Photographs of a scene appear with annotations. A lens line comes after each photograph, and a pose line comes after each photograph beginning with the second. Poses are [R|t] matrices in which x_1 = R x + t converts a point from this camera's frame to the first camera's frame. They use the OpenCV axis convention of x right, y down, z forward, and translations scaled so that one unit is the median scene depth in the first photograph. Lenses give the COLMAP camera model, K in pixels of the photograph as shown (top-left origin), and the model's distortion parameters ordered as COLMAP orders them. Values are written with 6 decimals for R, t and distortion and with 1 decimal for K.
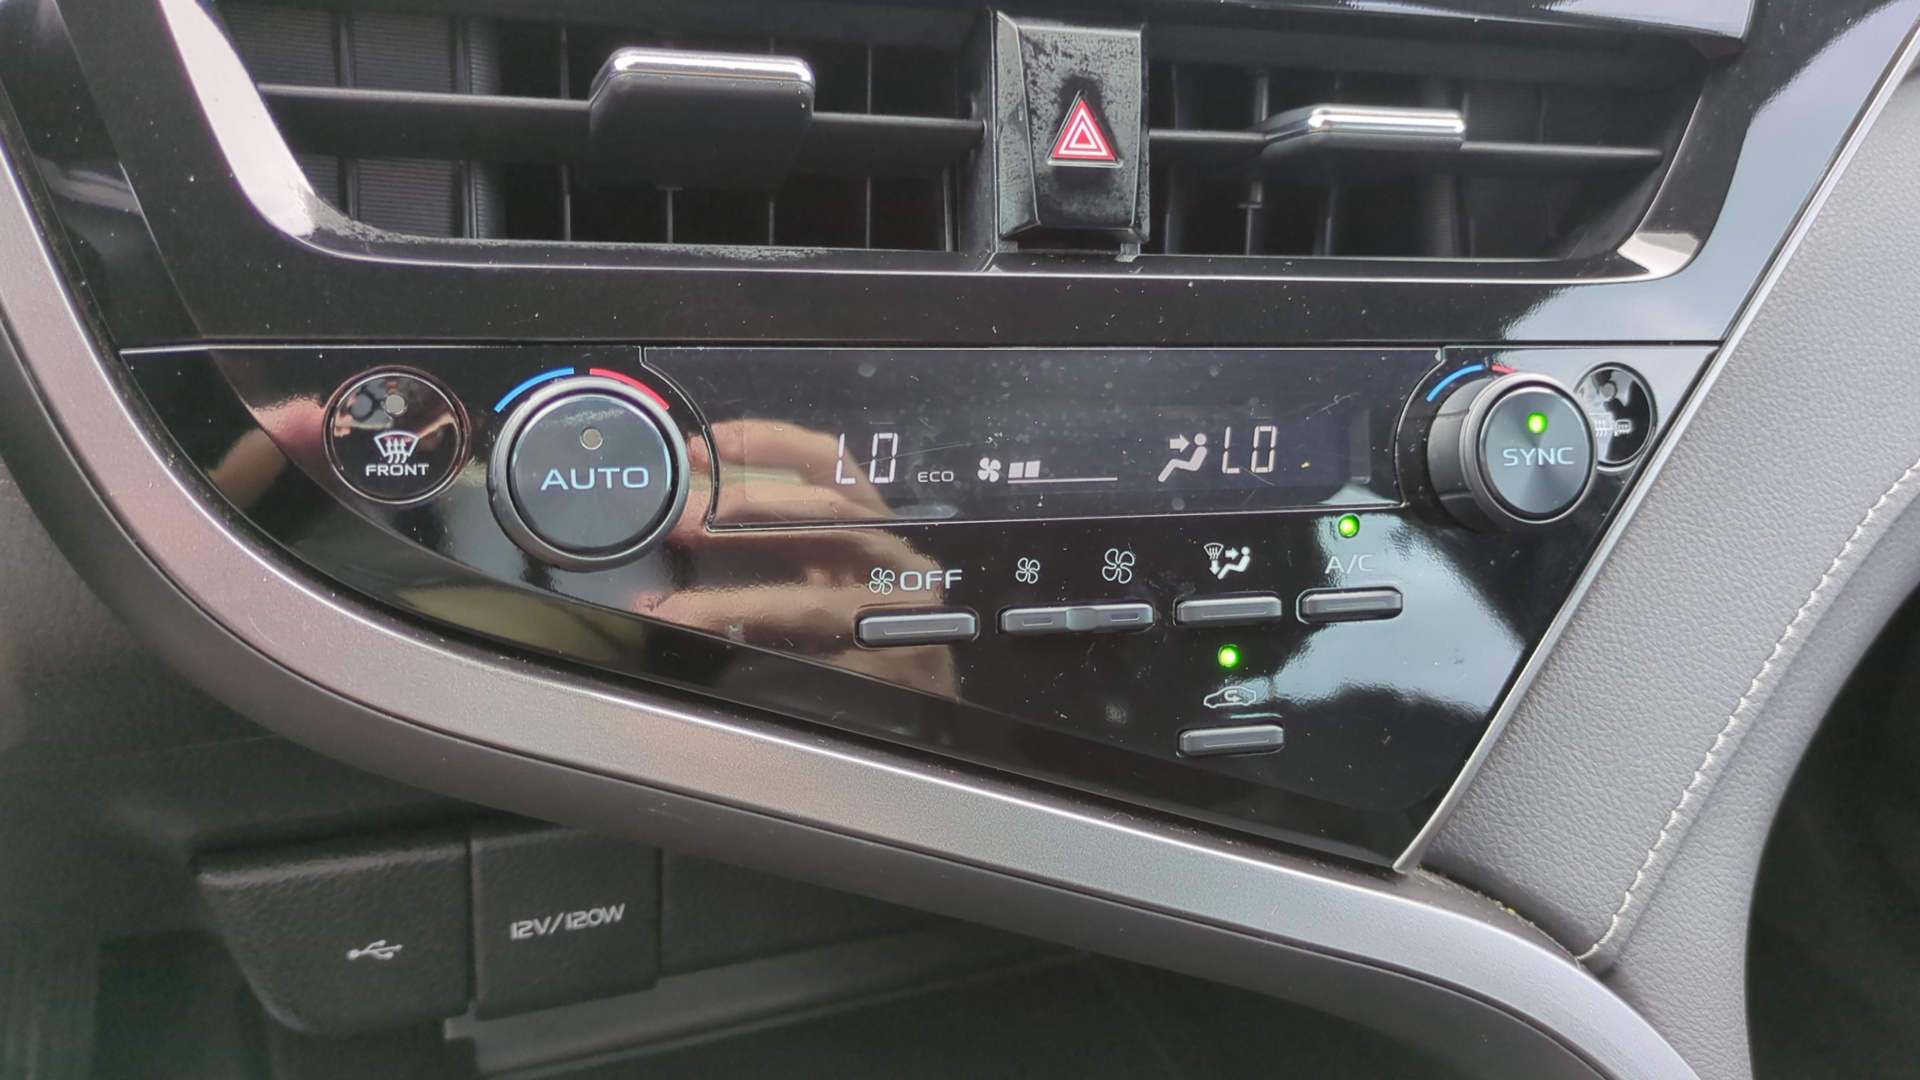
lens RADIAL K [[1678.2, 0, 955.0], [0, 1678.2, 557.4], [0, 0, 1]] dist [0.059701, -0.074499]
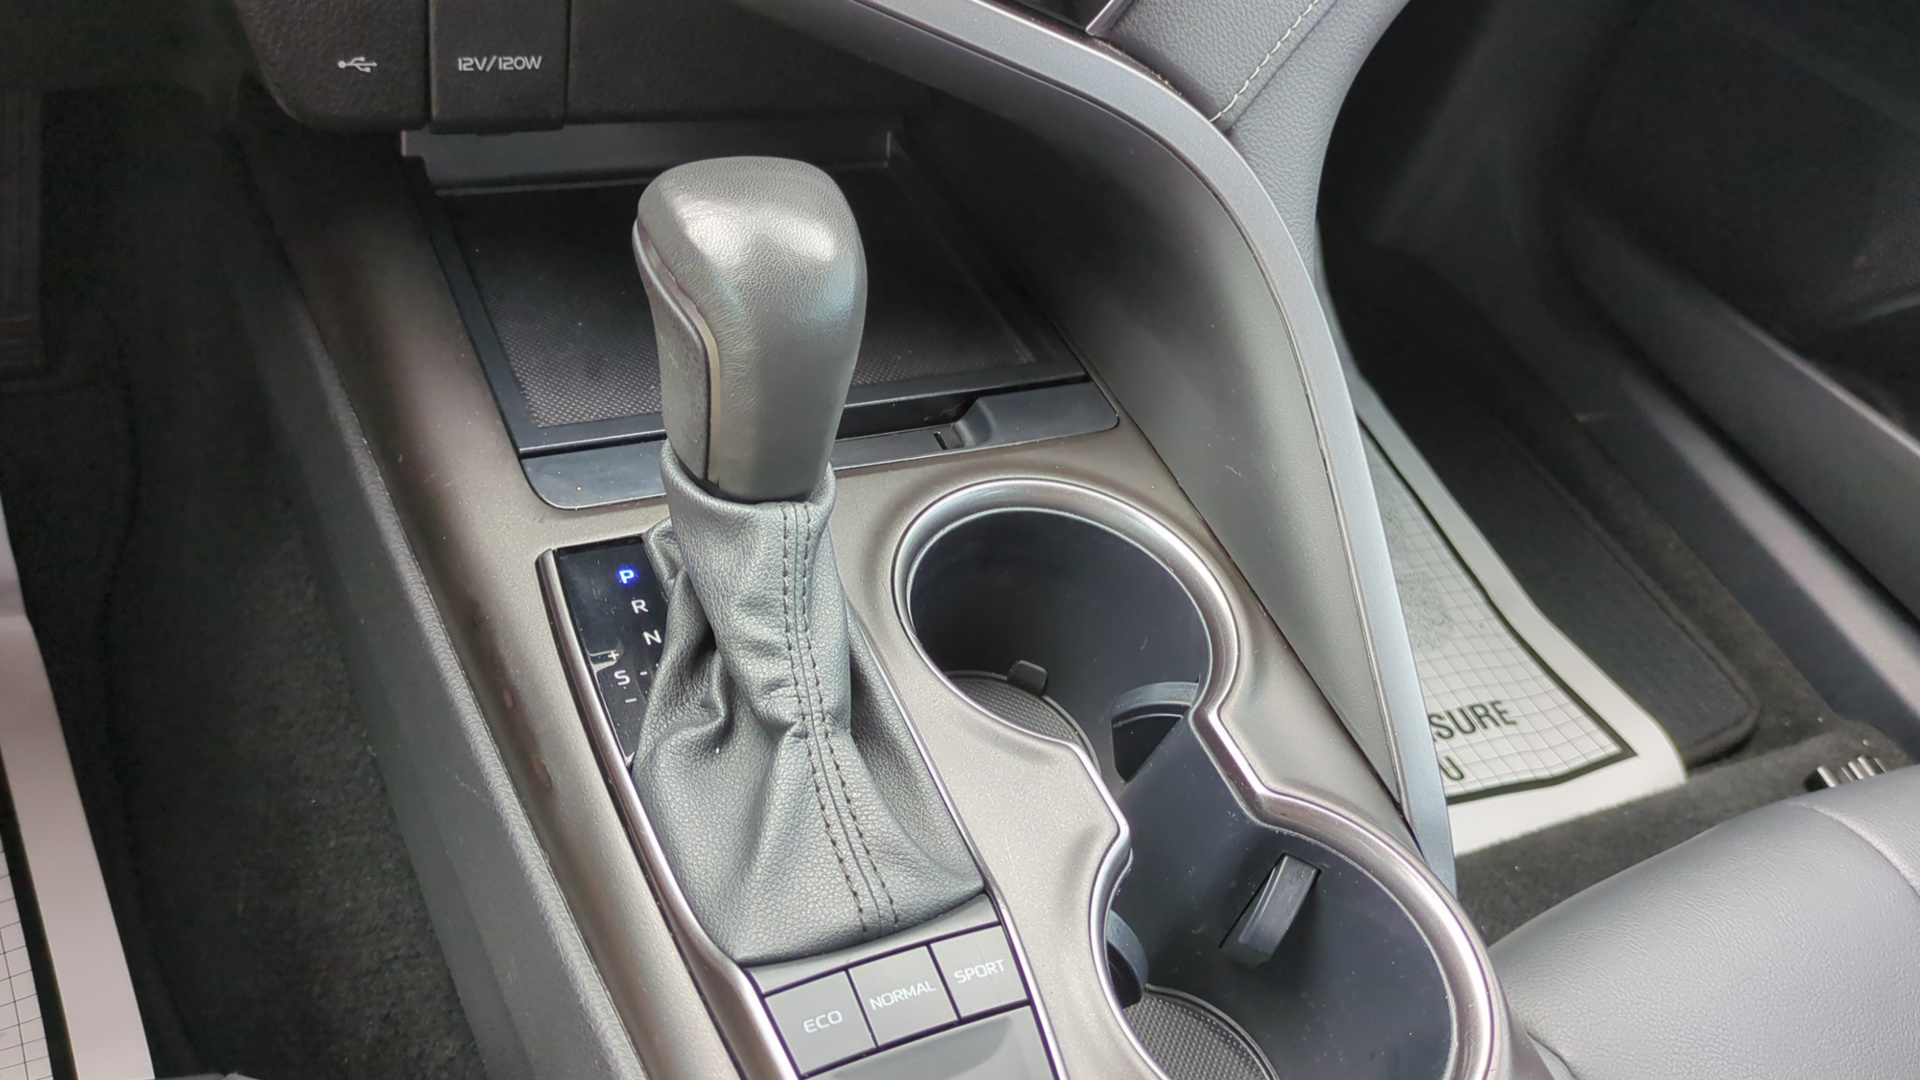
lens RADIAL K [[1678.2, 0, 949.1], [0, 1678.2, 531.2], [0, 0, 1]] dist [0.059701, -0.074499]
pose [[0.992704, 0.060988, 0.104012, 0.012836], [-0.089336, 0.951378, 0.294786, 0.183246], [-0.080976, -0.301928, 0.949886, -0.555688]]
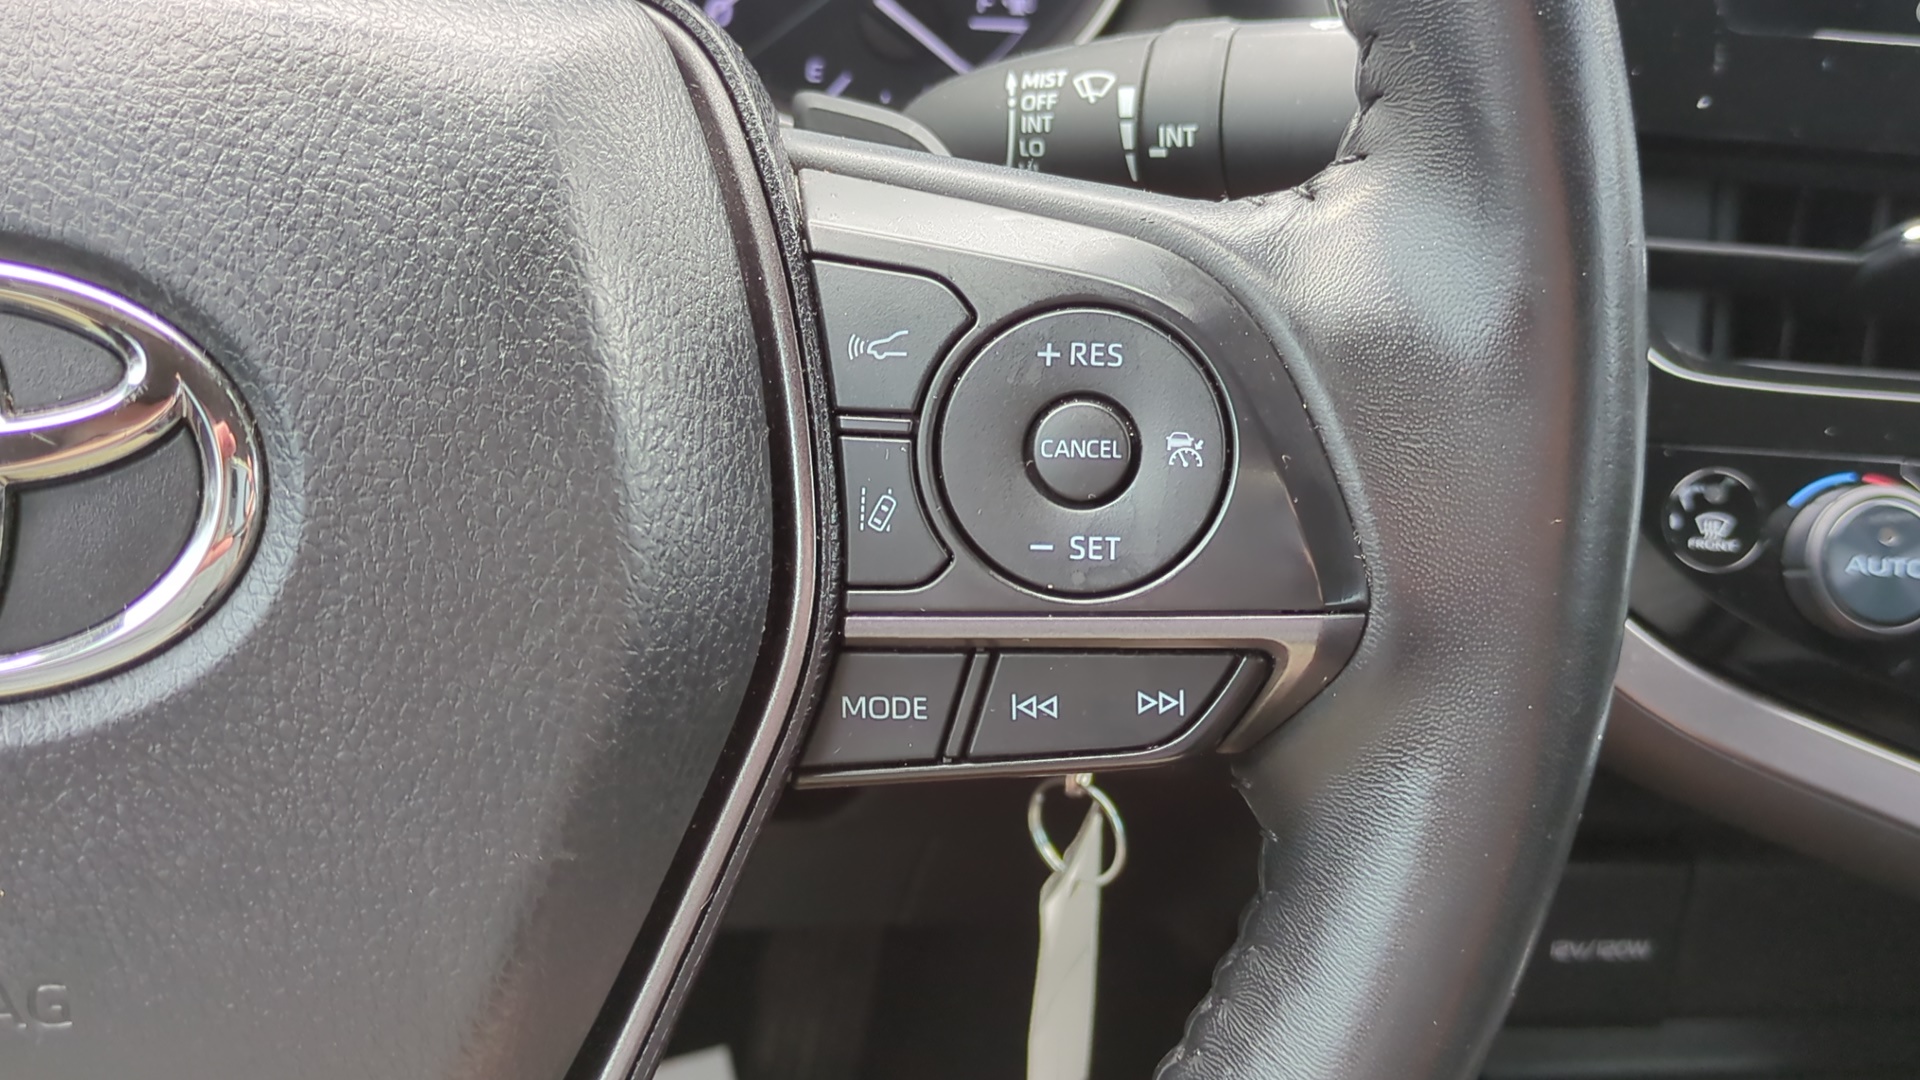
lens RADIAL K [[2132.6, 0, 964.4], [0, 2132.6, 524.8], [0, 0, 1]] dist [0.022010, 0.000000]
pose [[0.964277, 0.088407, -0.249709, -0.397067], [-0.099688, 0.994476, -0.032871, 0.036488], [0.245423, 0.056589, 0.967763, -0.598243]]
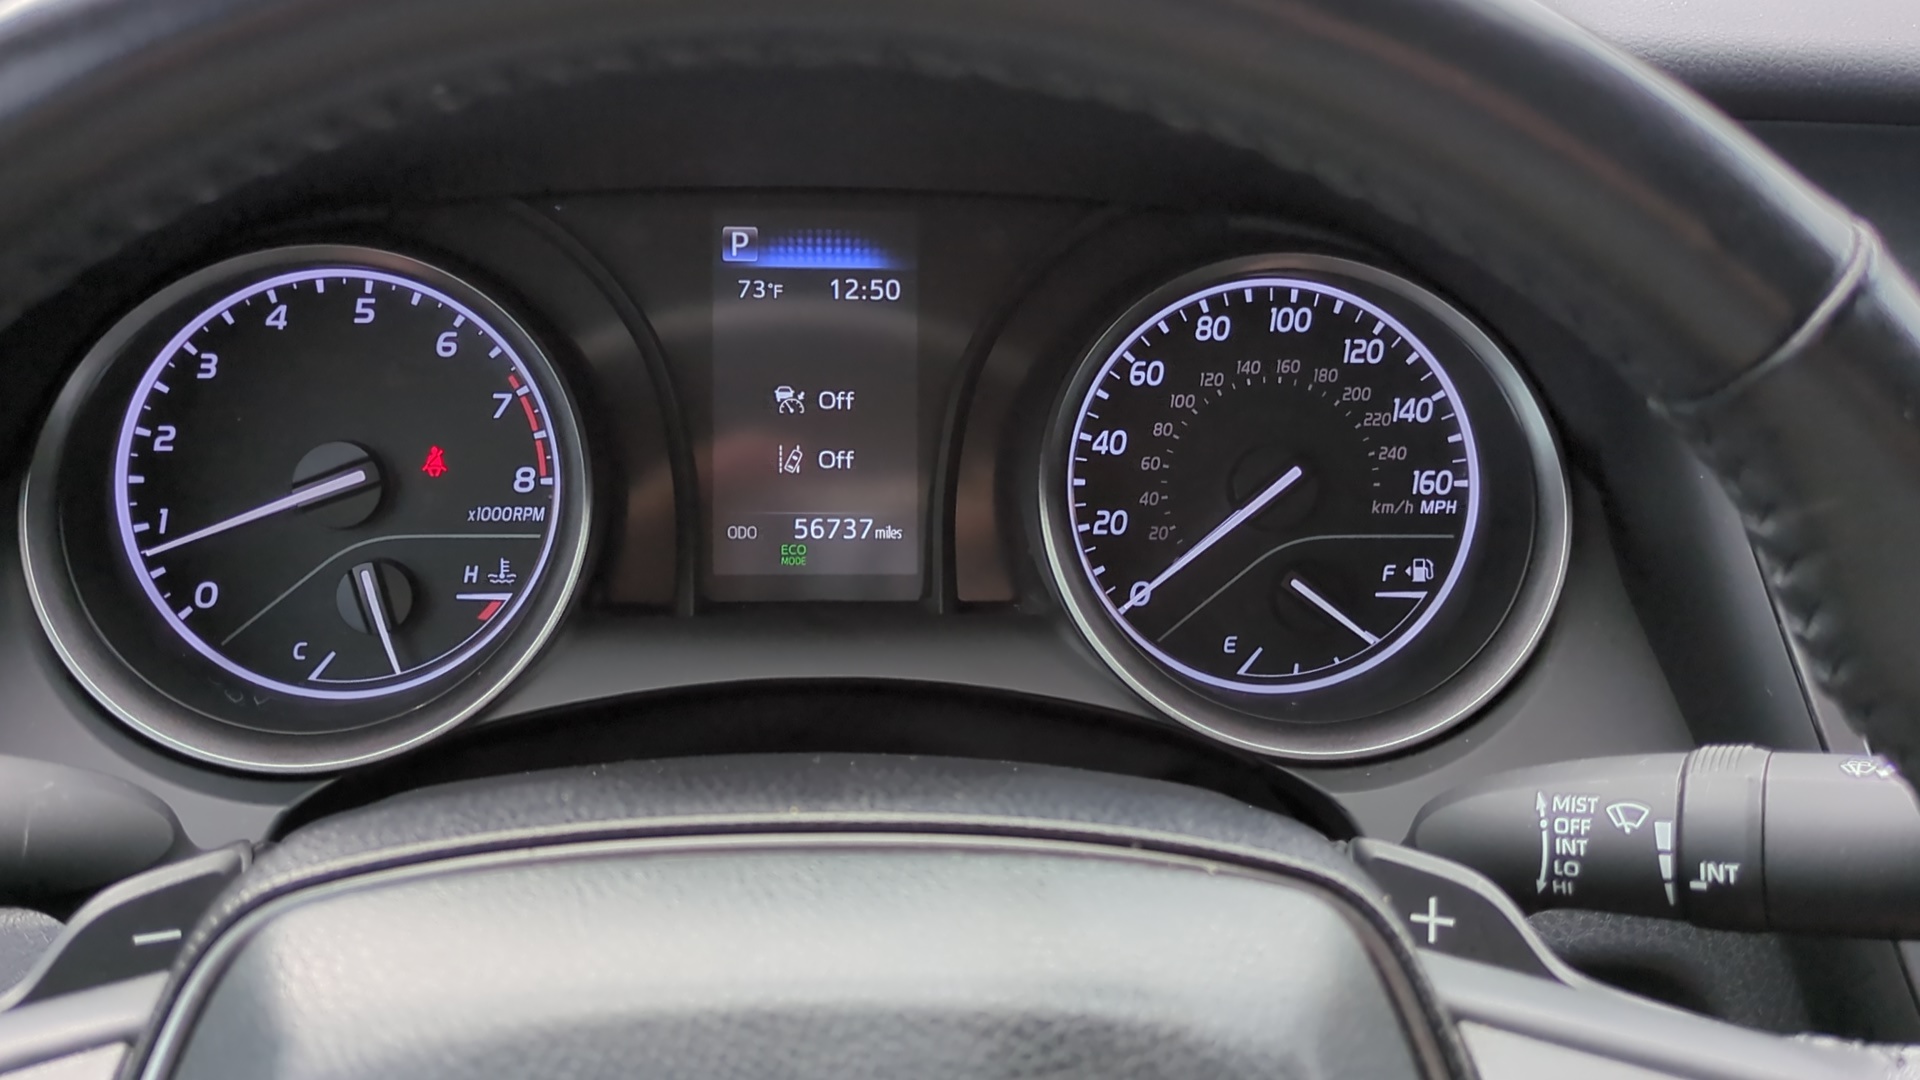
lens RADIAL K [[2132.6, 0, 955.6], [0, 2132.6, 548.1], [0, 0, 1]] dist [0.022010, 0.000000]
pose [[0.946794, 0.040859, -0.319235, -0.616559], [-0.081922, 0.989833, -0.116277, -0.219789], [0.311238, 0.136243, 0.940515, -0.787069]]
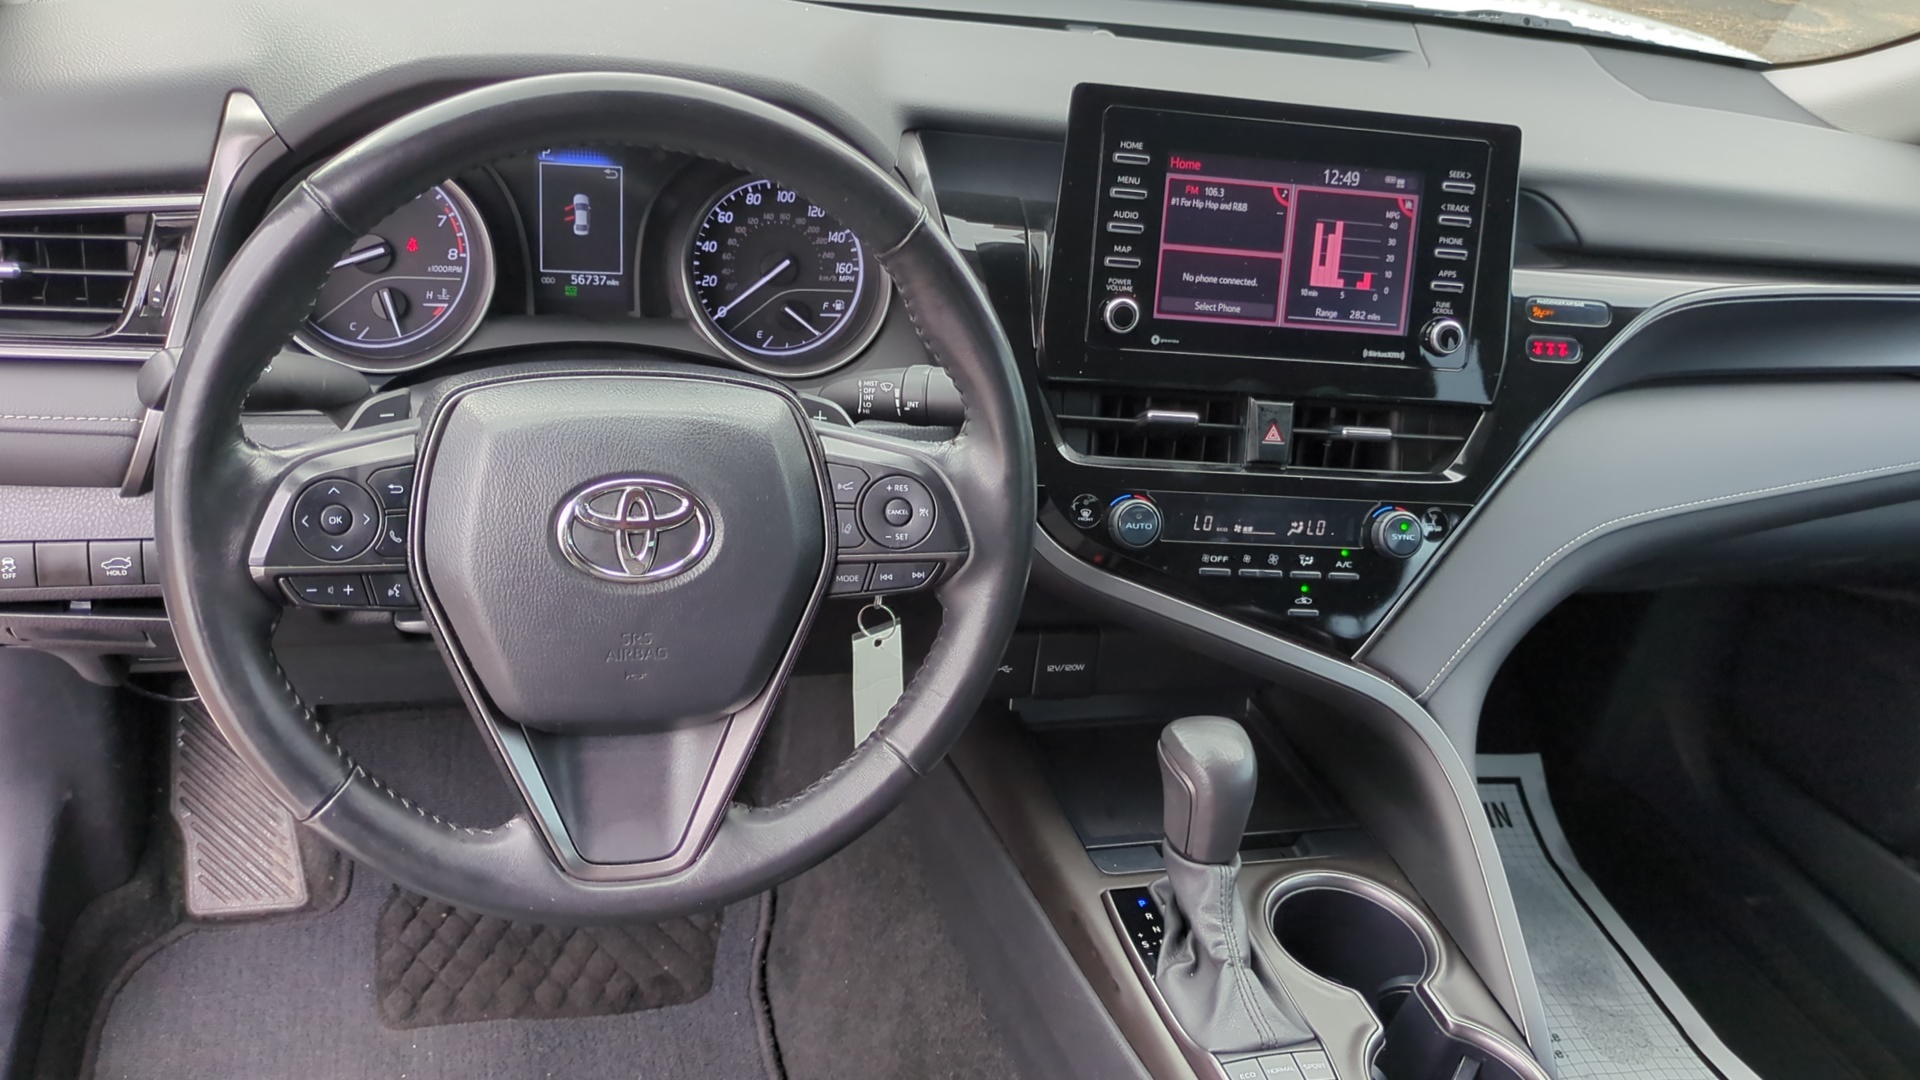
lens RADIAL K [[1678.2, 0, 942.7], [0, 1678.2, 536.5], [0, 0, 1]] dist [0.059701, -0.074499]
pose [[0.992469, 0.081219, -0.091696, -0.251027], [-0.080873, 0.996696, 0.007492, -0.012115], [0.092001, -0.000020, 0.995759, -2.383110]]
